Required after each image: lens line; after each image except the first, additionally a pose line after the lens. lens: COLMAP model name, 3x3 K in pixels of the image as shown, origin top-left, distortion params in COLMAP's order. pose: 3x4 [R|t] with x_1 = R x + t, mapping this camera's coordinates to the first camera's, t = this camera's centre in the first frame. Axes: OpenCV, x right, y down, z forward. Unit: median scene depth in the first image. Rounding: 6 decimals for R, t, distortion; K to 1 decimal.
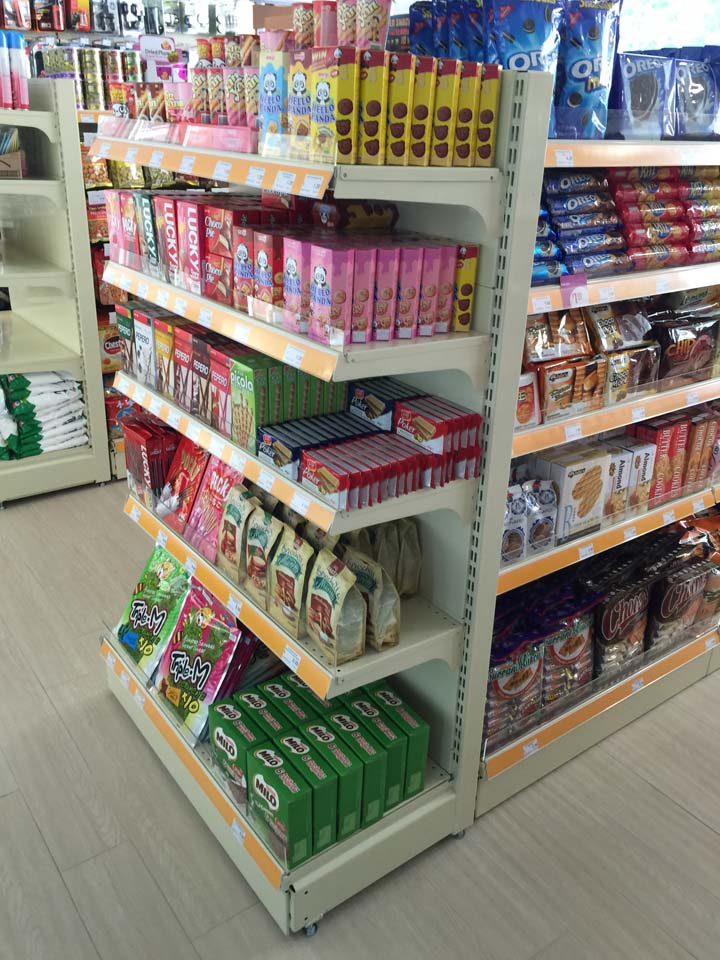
lens RADIAL K [[836.7, 0, 371.5], [0, 836.7, 455.2], [0, 0, 1]] dist [0.084295, -0.125539]
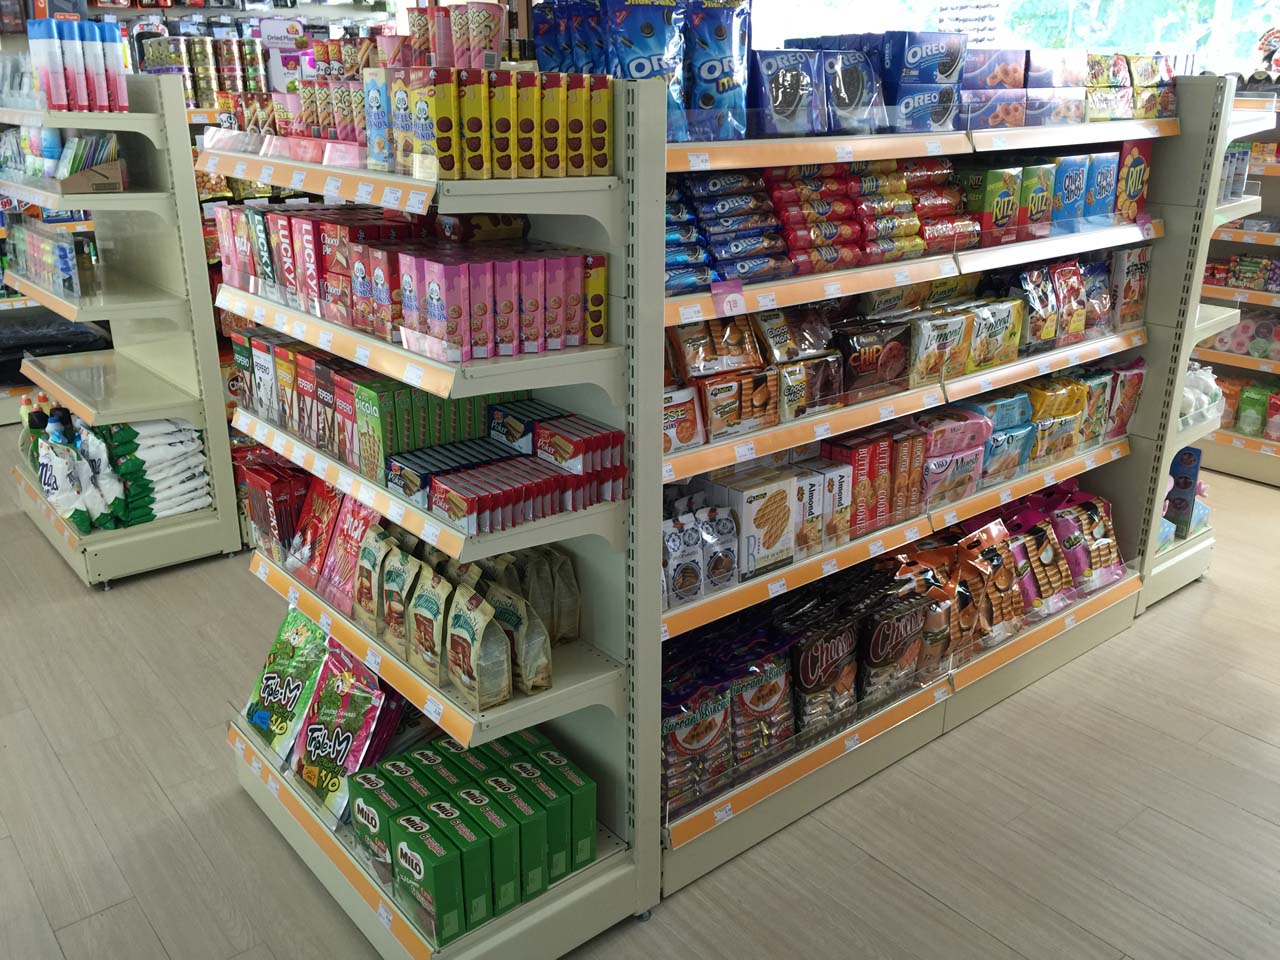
lens RADIAL K [[1115.6, 0, 647.6], [0, 1115.6, 470.0], [0, 0, 1]] dist [0.084295, -0.125539]
pose [[0.998396, -0.043115, 0.036695, 0.091357], [0.044895, 0.997782, -0.049147, 0.047768], [-0.034495, 0.050716, 0.998117, -0.206785]]
